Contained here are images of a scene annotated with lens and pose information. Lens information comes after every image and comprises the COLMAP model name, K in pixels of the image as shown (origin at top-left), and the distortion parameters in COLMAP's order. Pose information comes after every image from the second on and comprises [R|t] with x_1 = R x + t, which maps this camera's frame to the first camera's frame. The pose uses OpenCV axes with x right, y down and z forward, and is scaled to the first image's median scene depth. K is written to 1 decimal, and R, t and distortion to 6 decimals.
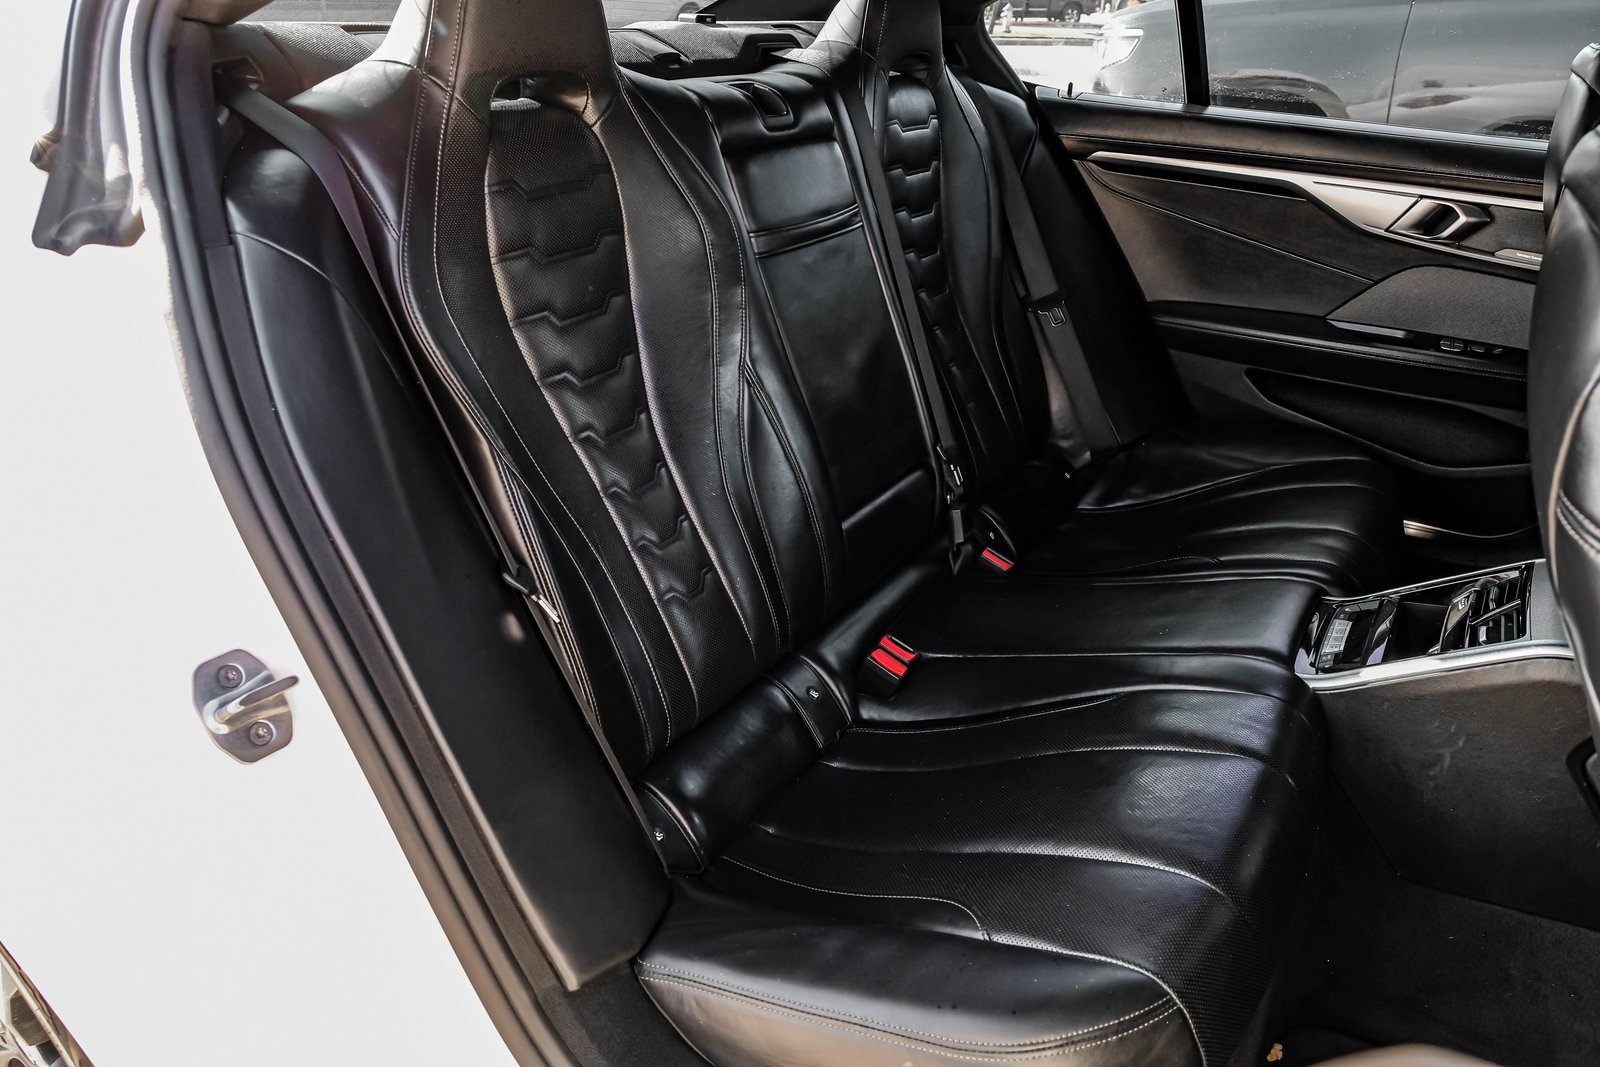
lens RADIAL K [[1152.6, 0, 751.9], [0, 1152.6, 528.2], [0, 0, 1]] dist [-0.027641, 0.005870]
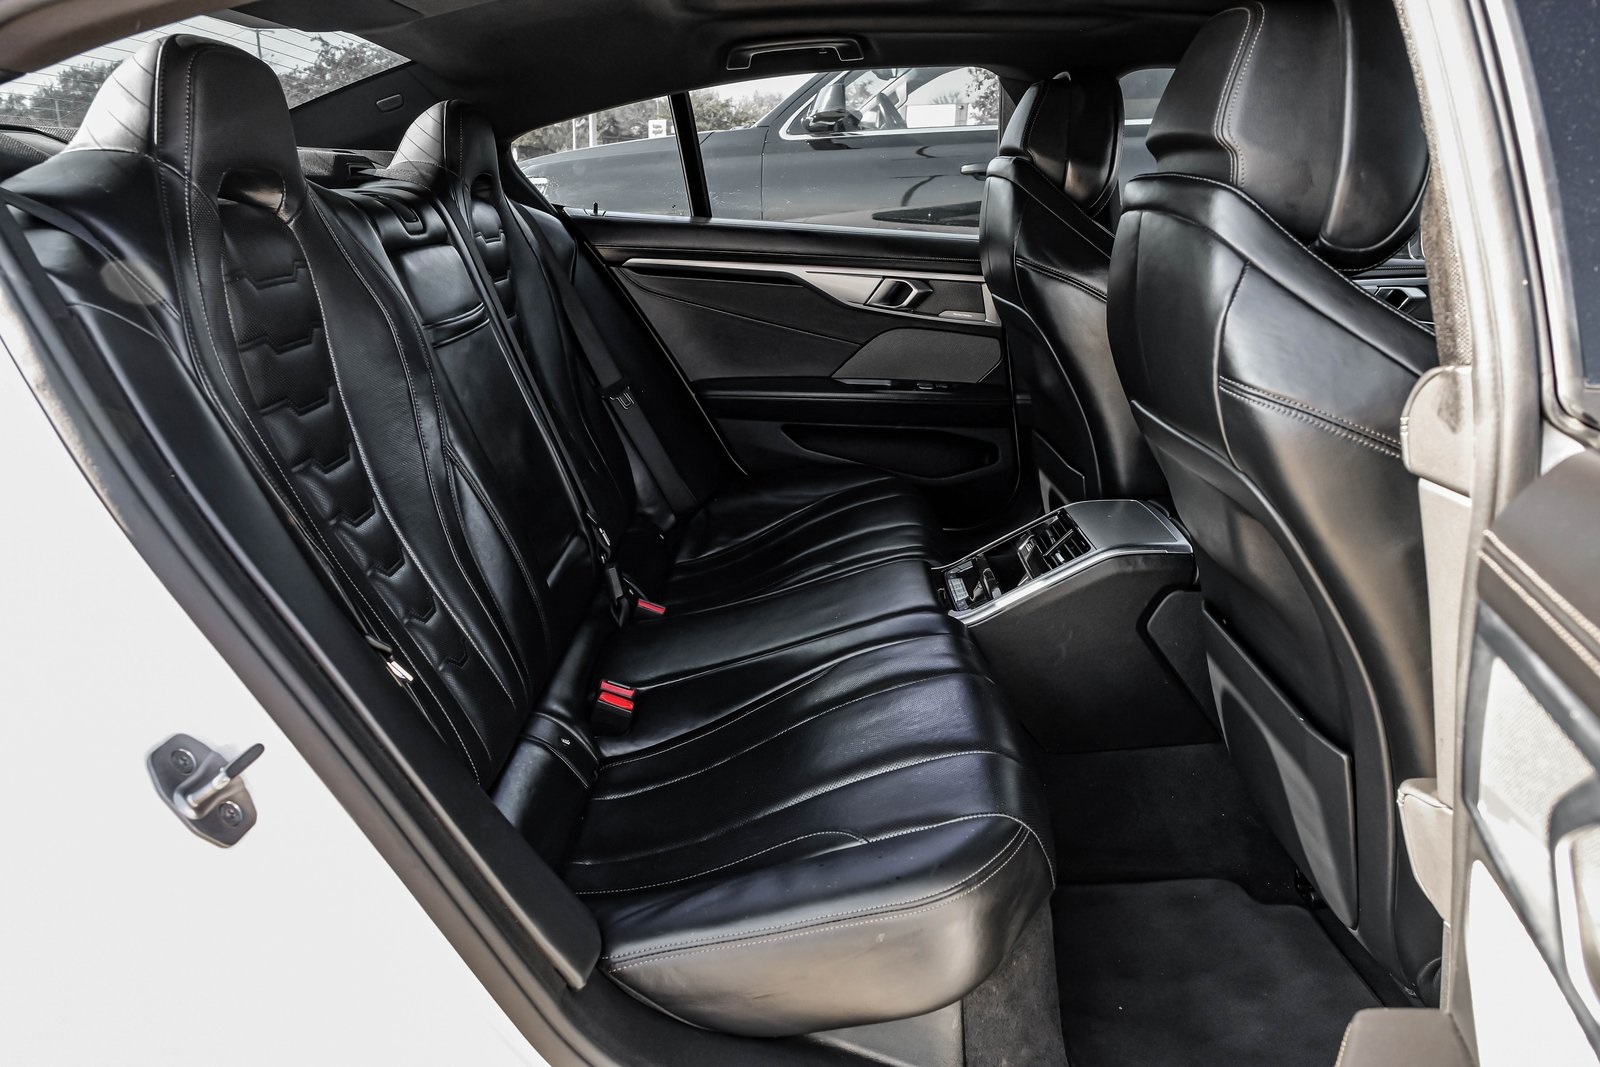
lens RADIAL K [[1152.6, 0, 751.9], [0, 1152.6, 528.2], [0, 0, 1]] dist [-0.027641, 0.005870]
pose [[0.852107, -0.148242, 0.501935, -0.246798], [0.212676, 0.974371, -0.073276, 0.054461], [-0.478208, 0.169189, 0.861796, -0.016674]]
